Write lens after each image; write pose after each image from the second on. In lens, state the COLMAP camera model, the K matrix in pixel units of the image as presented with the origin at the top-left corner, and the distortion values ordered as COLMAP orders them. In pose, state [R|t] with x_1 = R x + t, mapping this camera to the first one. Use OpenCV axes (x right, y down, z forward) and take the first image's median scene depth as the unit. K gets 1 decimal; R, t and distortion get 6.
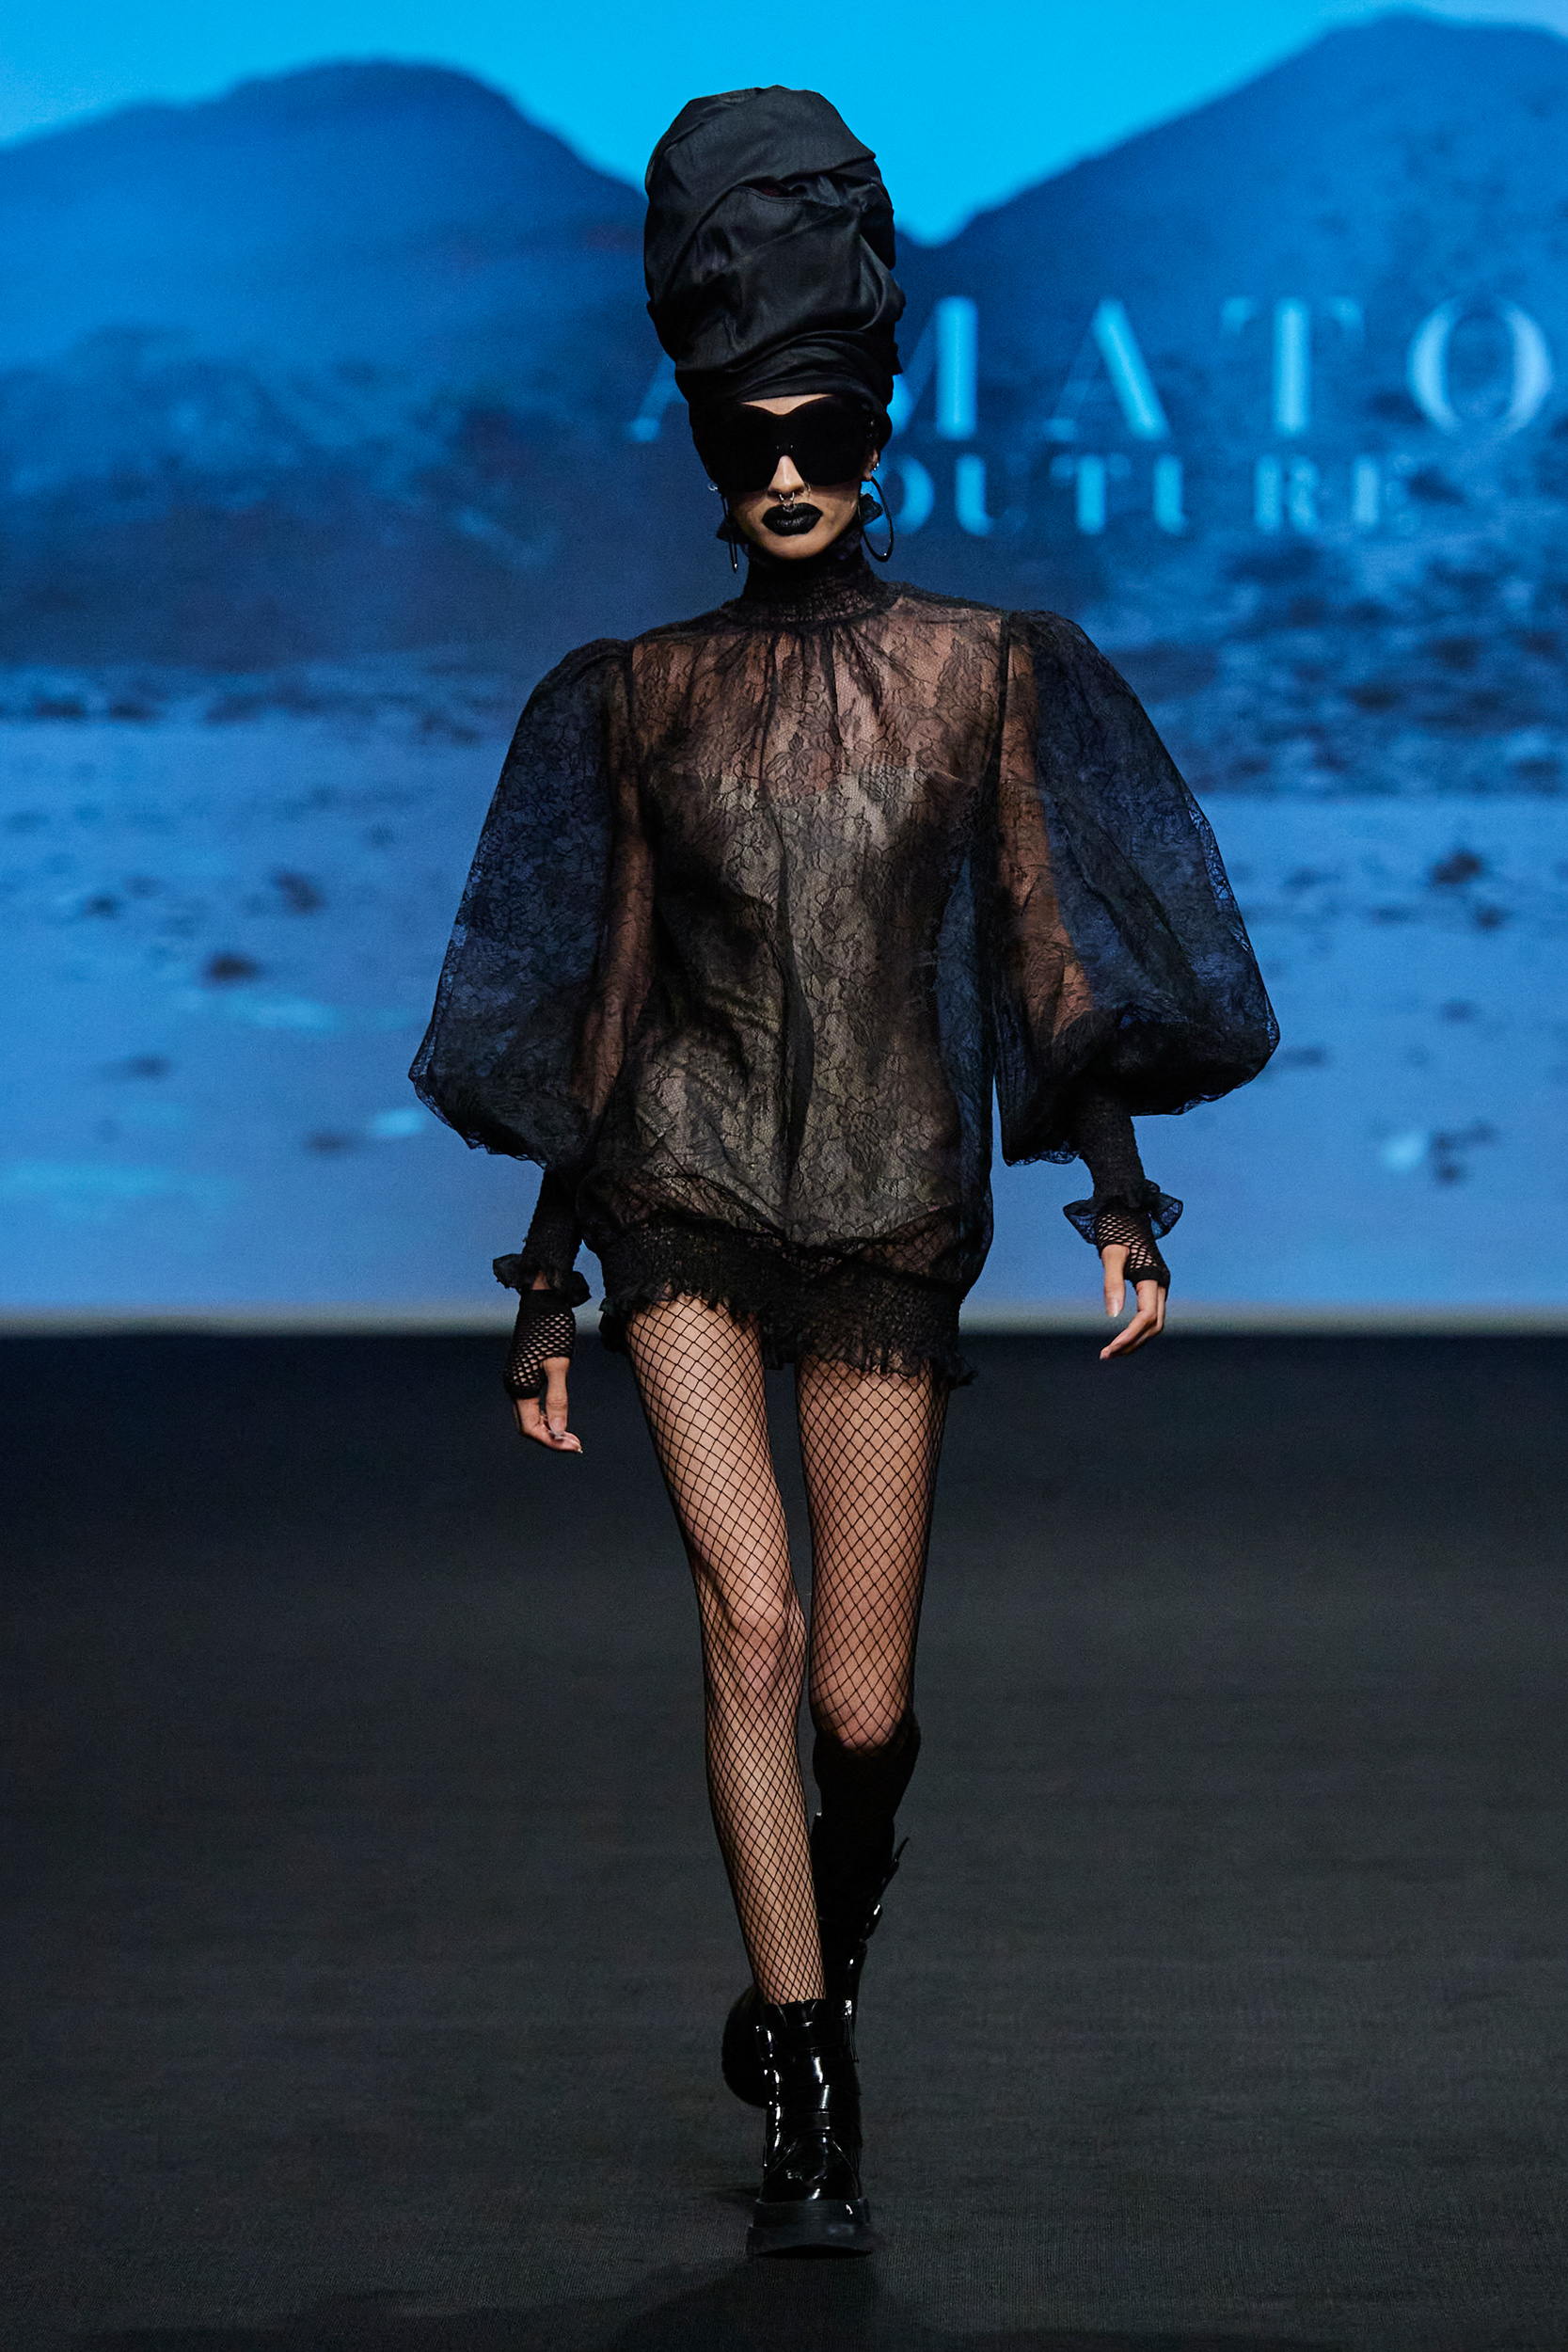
lens RADIAL K [[15464.5, 0, 764.5], [0, 15464.5, 1174.5], [0, 0, 1]] dist [-3.275568, 0.000000]
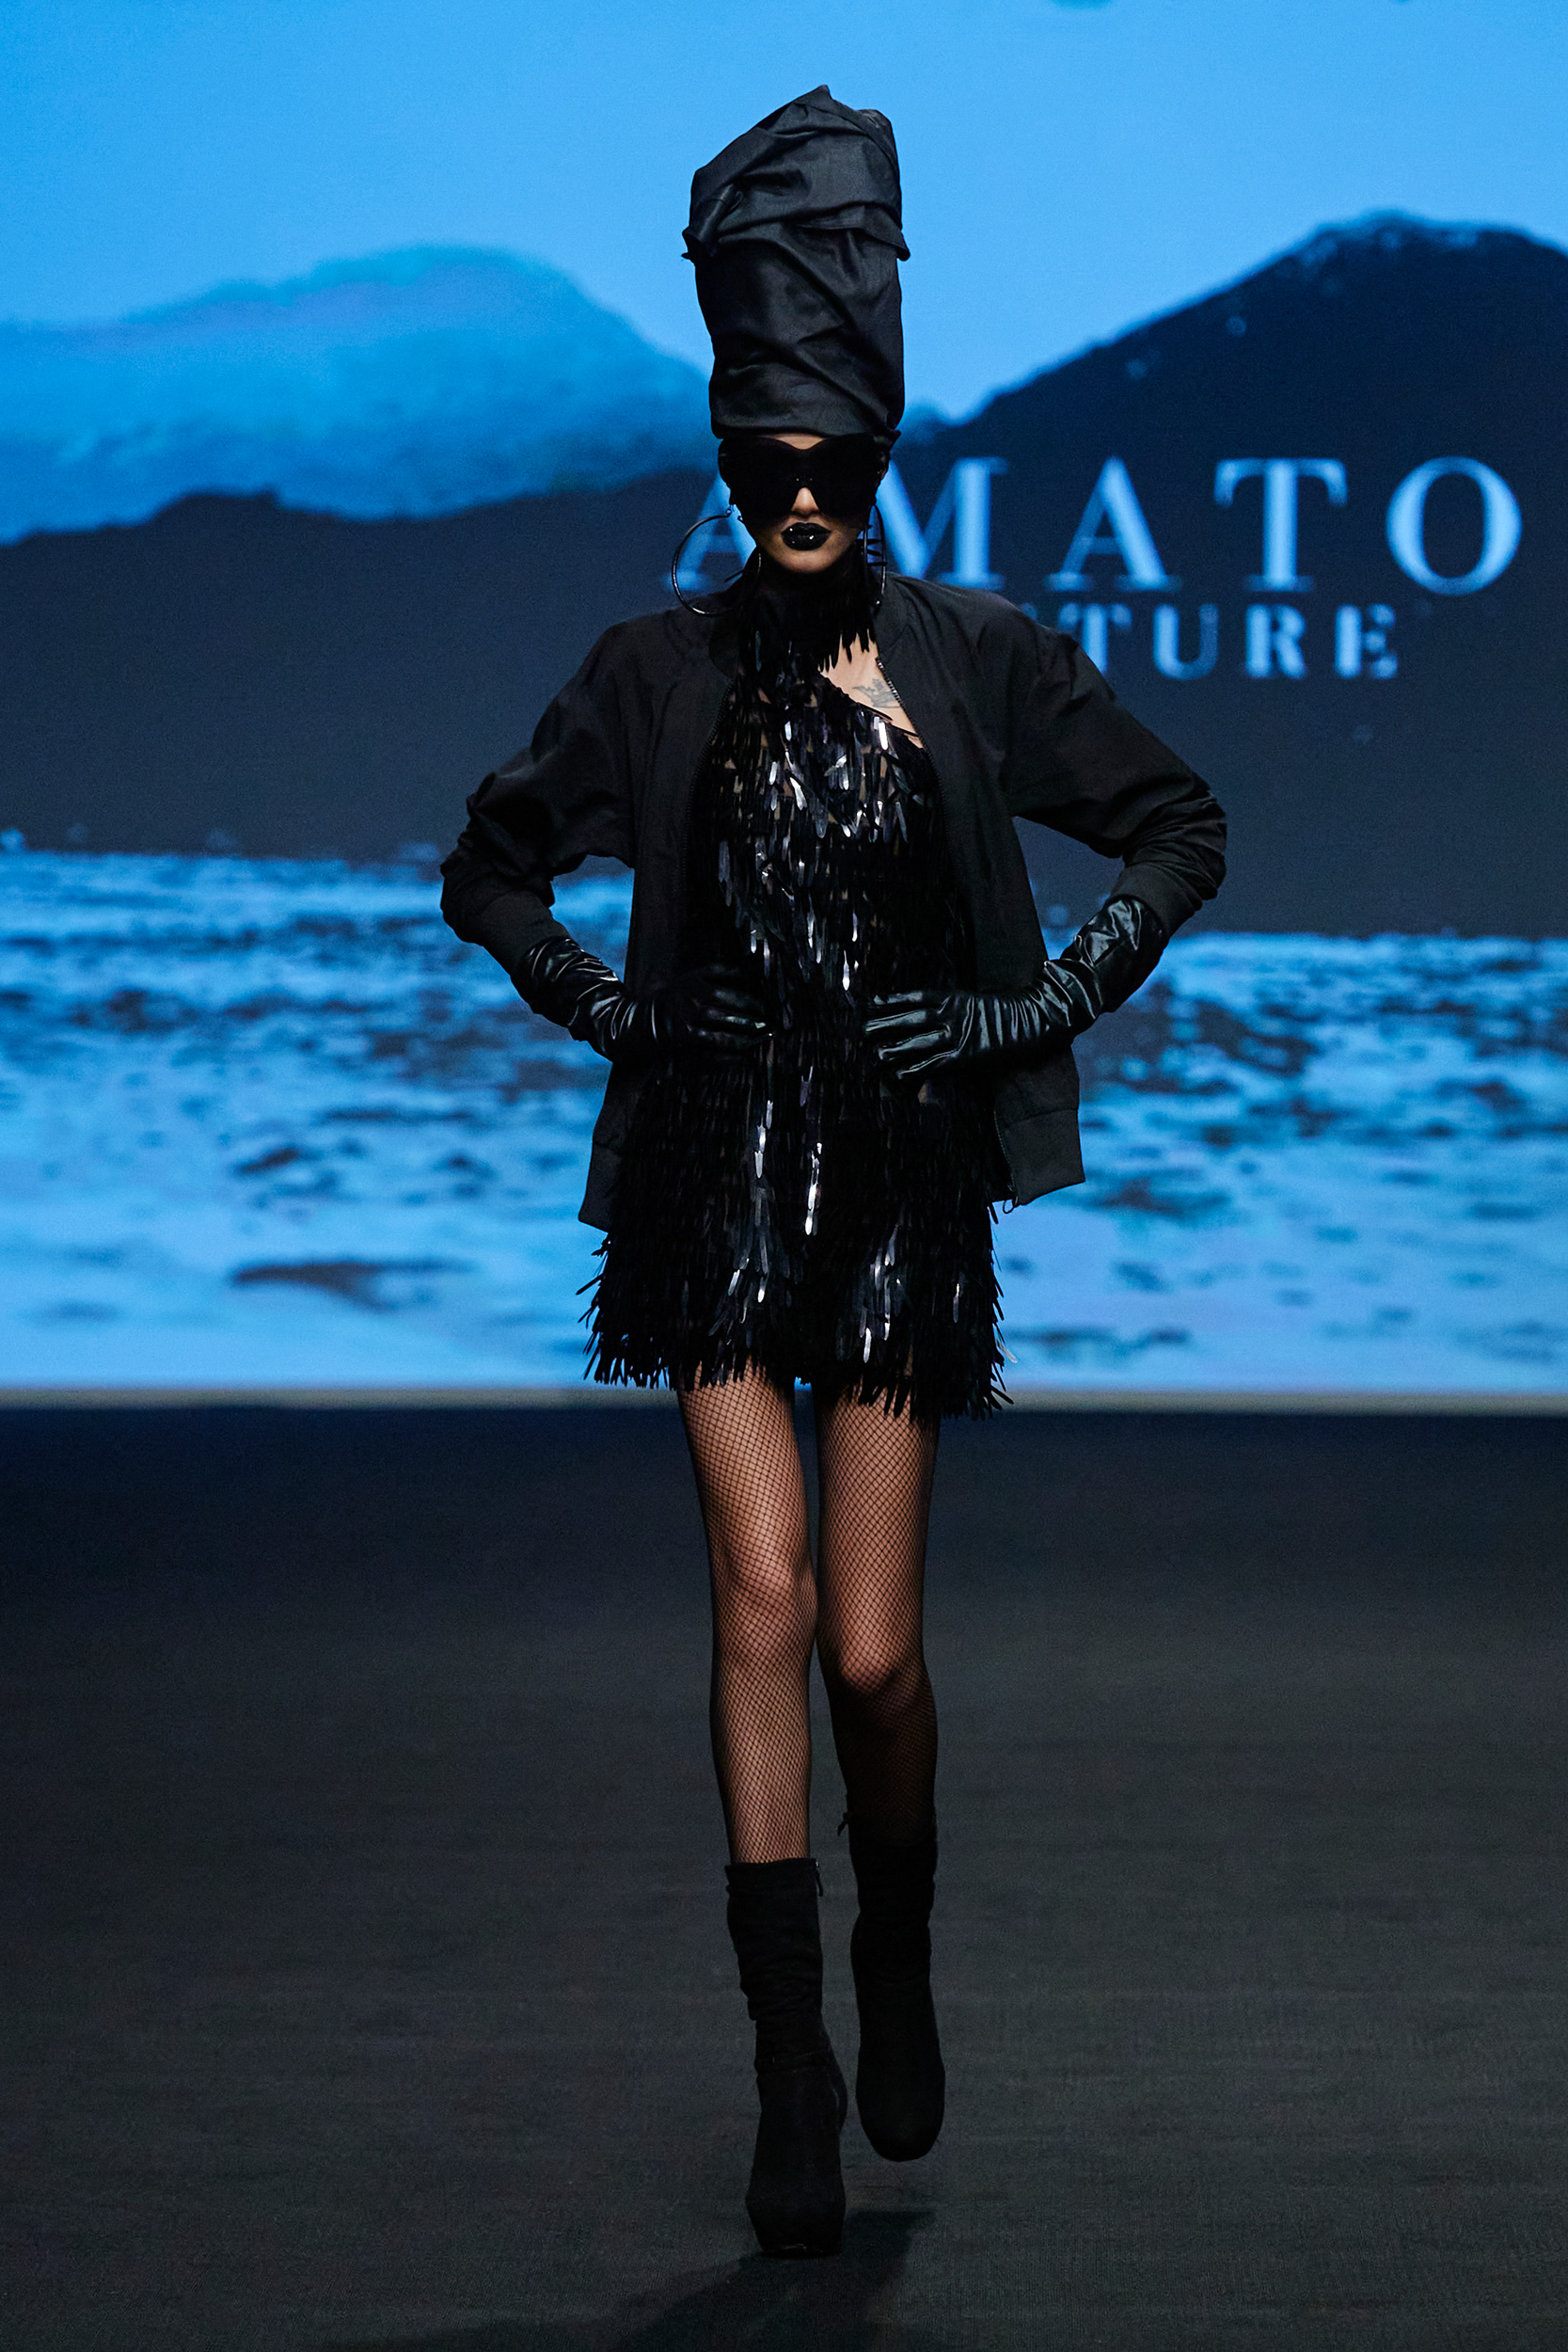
lens RADIAL K [[10397.2, 0, 797.1], [0, 10397.2, 1167.6], [0, 0, 1]] dist [-1.315602, 0.000000]
pose [[0.999991, -0.001673, -0.003782, 0.002871], [0.001531, 0.999305, -0.037253, 0.020146], [0.003841, 0.037247, 0.999299, 0.269418]]
